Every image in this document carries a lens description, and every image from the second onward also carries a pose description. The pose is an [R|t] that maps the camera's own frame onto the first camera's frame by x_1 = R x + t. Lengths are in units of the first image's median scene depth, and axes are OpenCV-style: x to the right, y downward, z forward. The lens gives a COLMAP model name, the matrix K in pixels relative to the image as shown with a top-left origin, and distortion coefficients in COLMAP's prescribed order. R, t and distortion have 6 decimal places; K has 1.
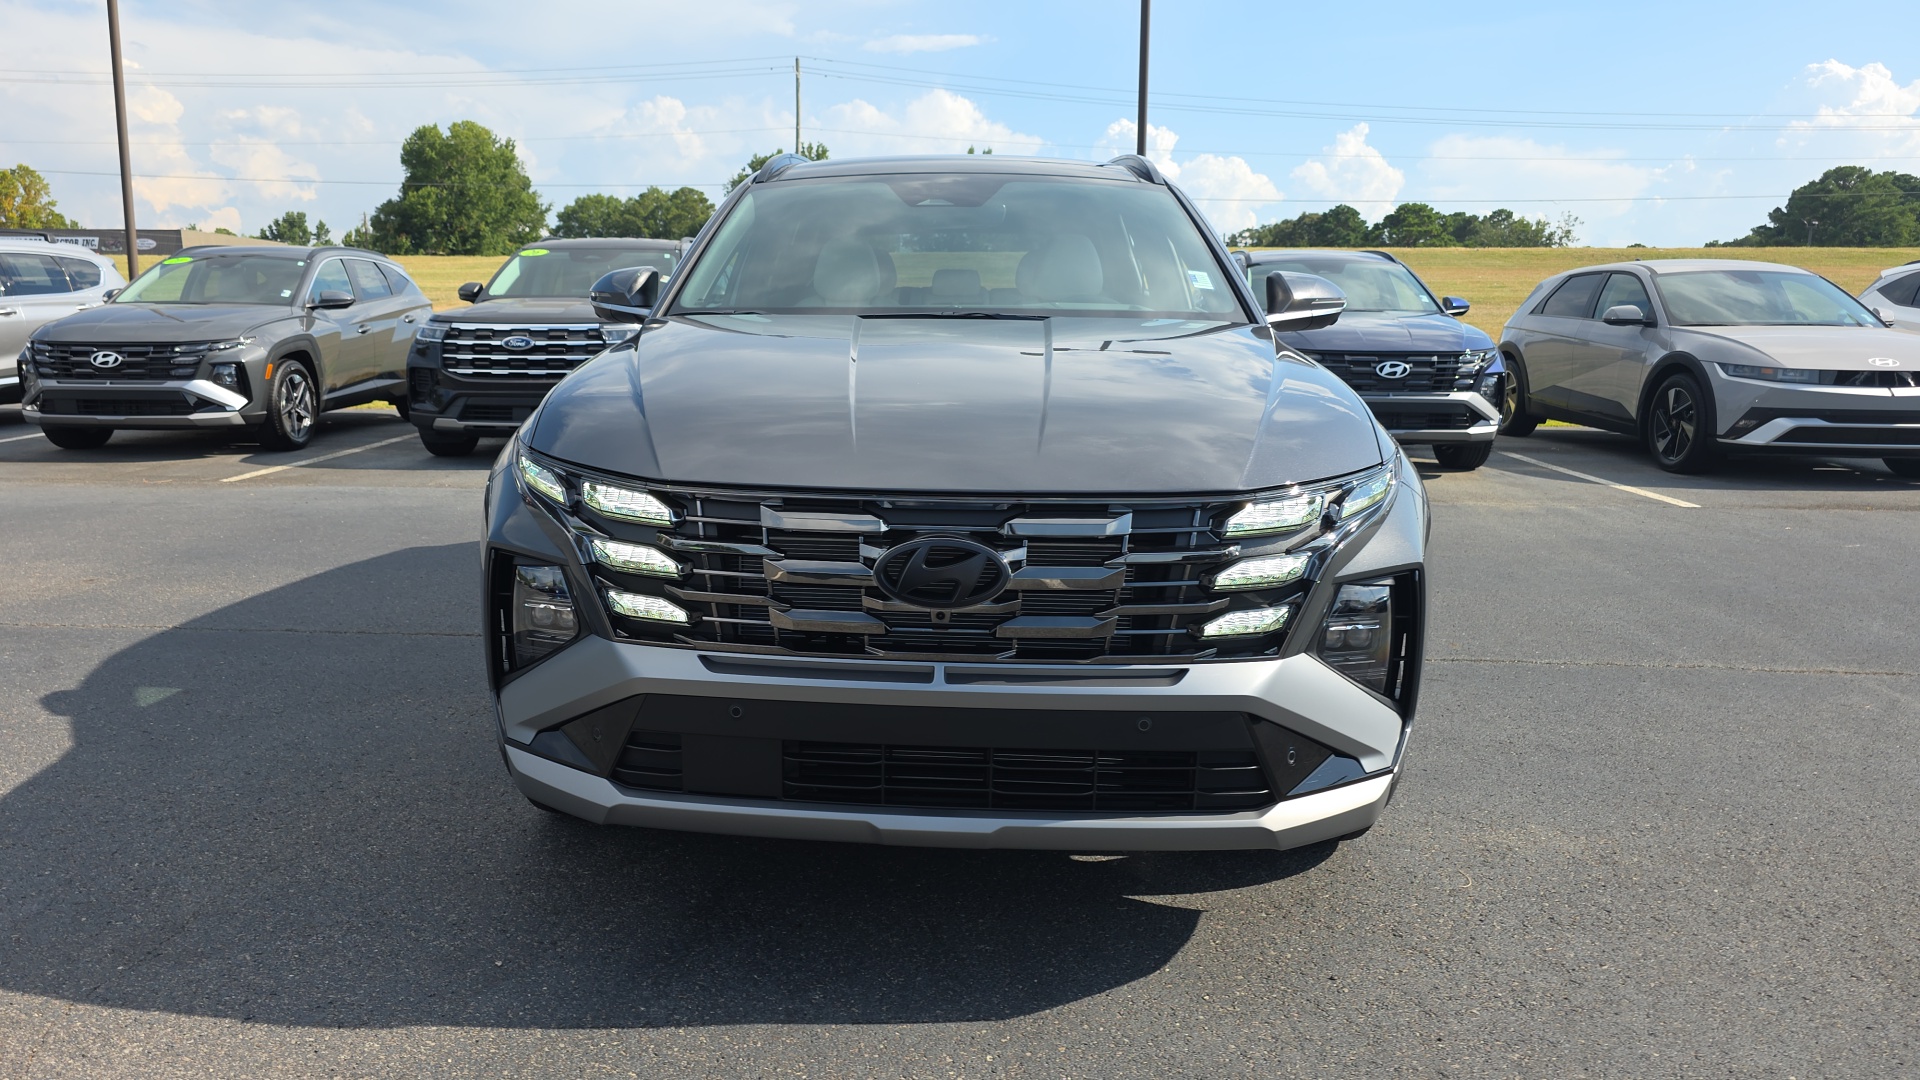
lens RADIAL K [[1323.6, 0, 956.5], [0, 1323.6, 532.4], [0, 0, 1]] dist [0.064717, -0.070025]
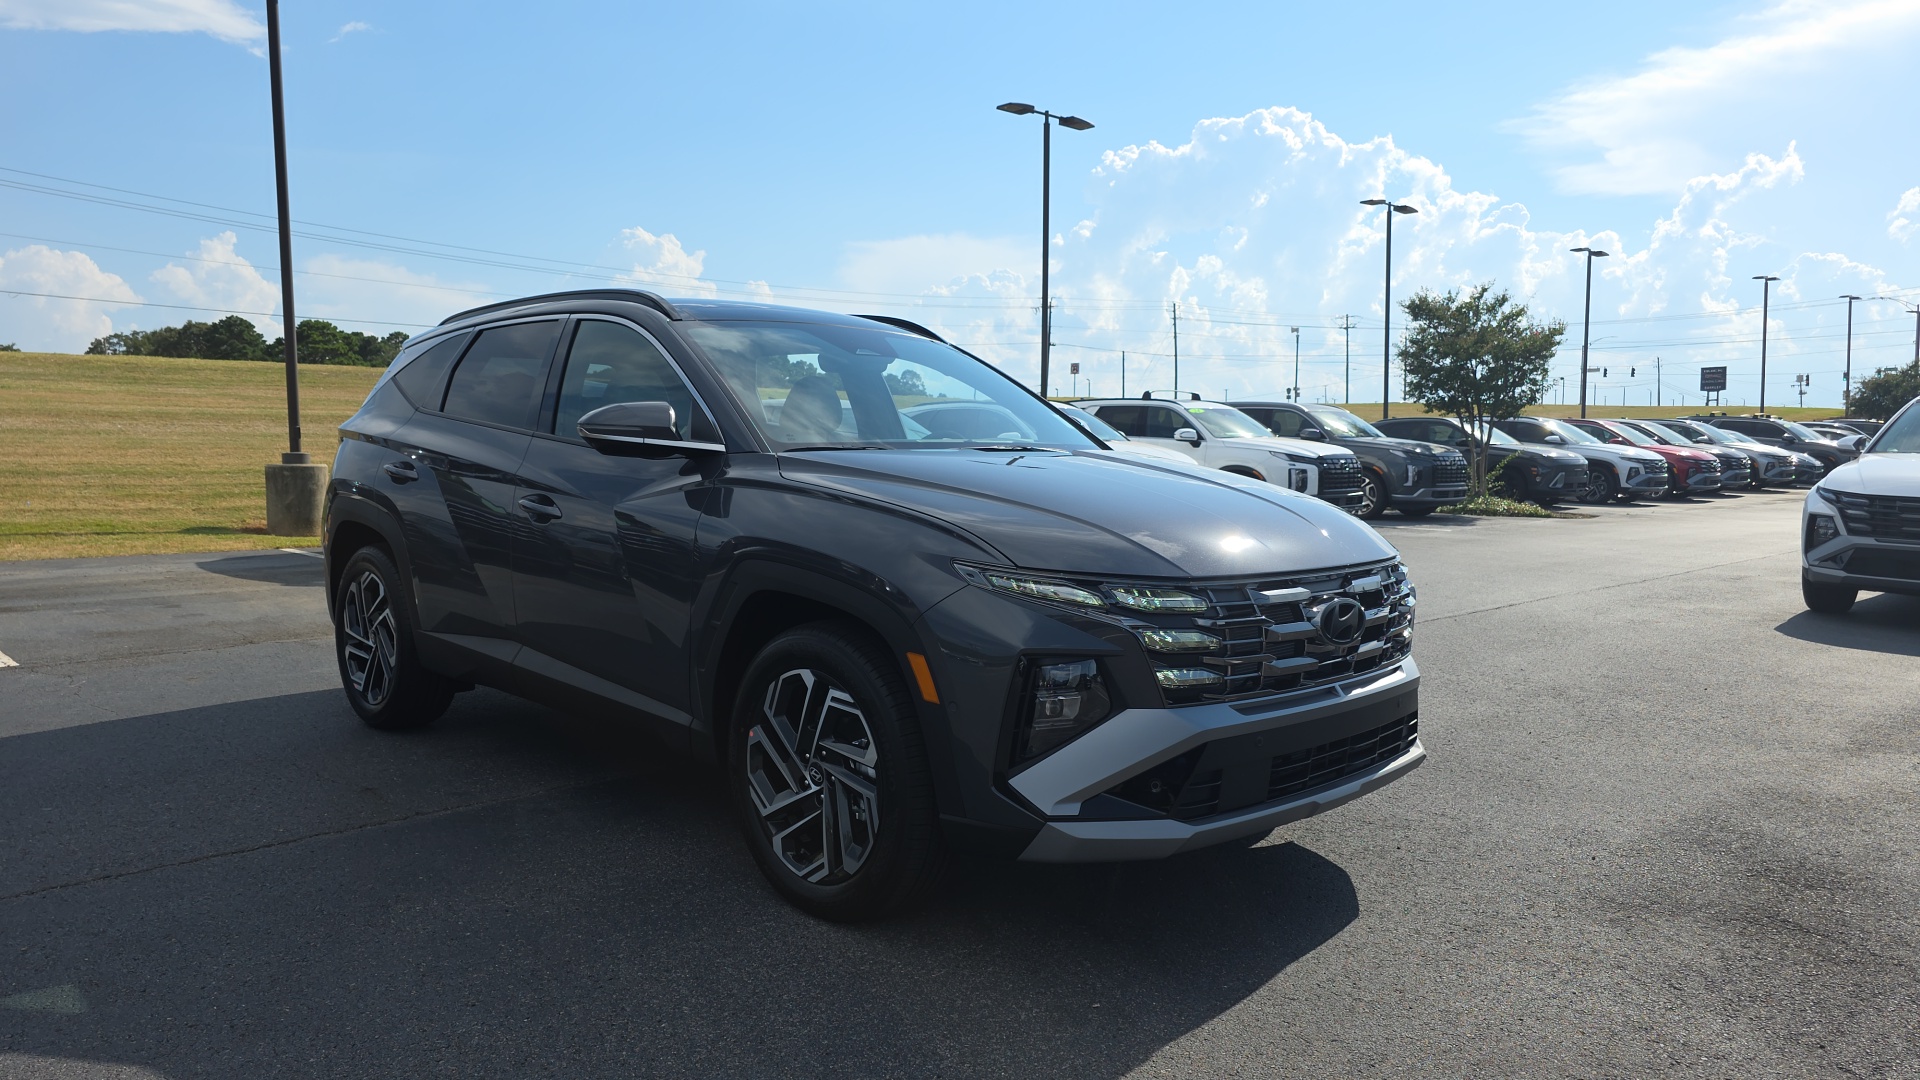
lens RADIAL K [[1333.7, 0, 936.7], [0, 1333.7, 566.3], [0, 0, 1]] dist [0.020599, -0.033176]
pose [[0.658323, -0.071329, 0.749348, -1.349244], [0.116705, 0.993134, -0.007994, -0.067464], [-0.743633, 0.092716, 0.662128, 0.317300]]
